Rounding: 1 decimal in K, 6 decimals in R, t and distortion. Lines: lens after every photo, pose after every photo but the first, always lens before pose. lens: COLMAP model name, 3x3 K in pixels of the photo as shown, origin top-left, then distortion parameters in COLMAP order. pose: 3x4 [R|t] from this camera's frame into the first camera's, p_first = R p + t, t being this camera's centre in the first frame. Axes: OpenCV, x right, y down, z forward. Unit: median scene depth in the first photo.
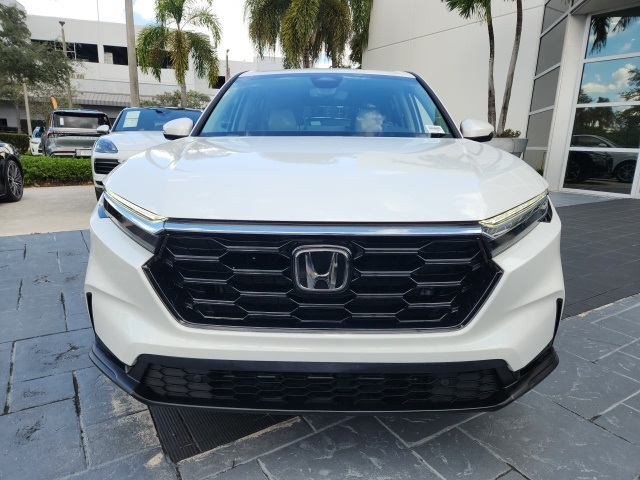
lens RADIAL K [[433.3, 0, 315.7], [0, 433.3, 236.3], [0, 0, 1]] dist [0.065174, -0.062446]
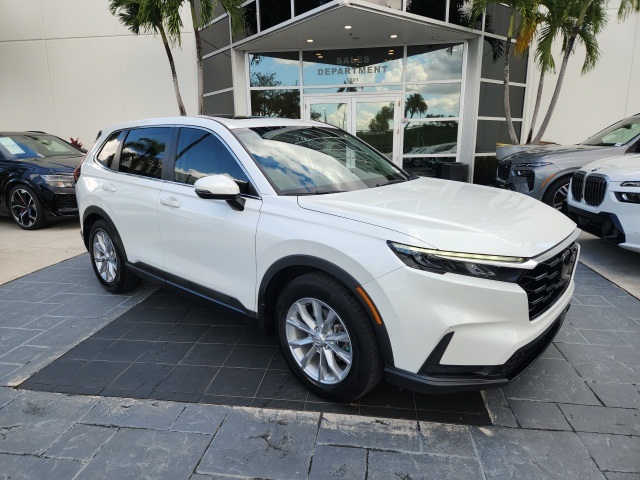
lens RADIAL K [[428.3, 0, 316.3], [0, 428.3, 240.0], [0, 0, 1]] dist [0.071887, -0.063176]
pose [[0.641937, -0.199727, 0.740288, -0.868644], [0.197112, 0.976017, 0.092401, -0.163172], [-0.740989, 0.086604, 0.665910, 0.241306]]
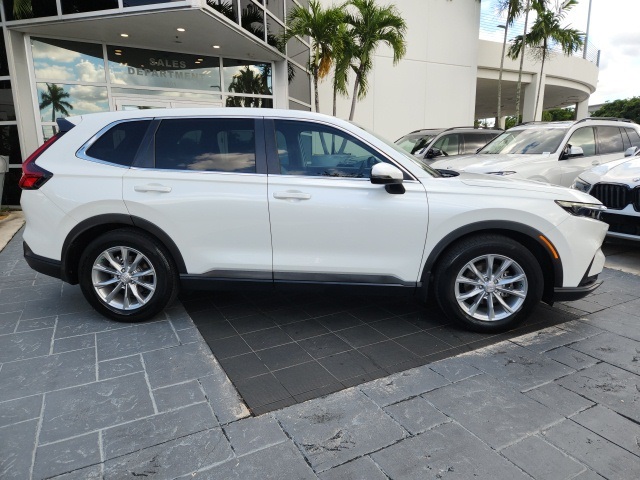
lens RADIAL K [[425.4, 0, 333.5], [0, 425.4, 235.4], [0, 0, 1]] dist [0.077815, -0.069942]
pose [[0.038737, -0.209210, 0.977103, -1.306258], [0.226892, 0.954138, 0.195298, -0.311068], [-0.973149, 0.214131, 0.084429, 1.053097]]
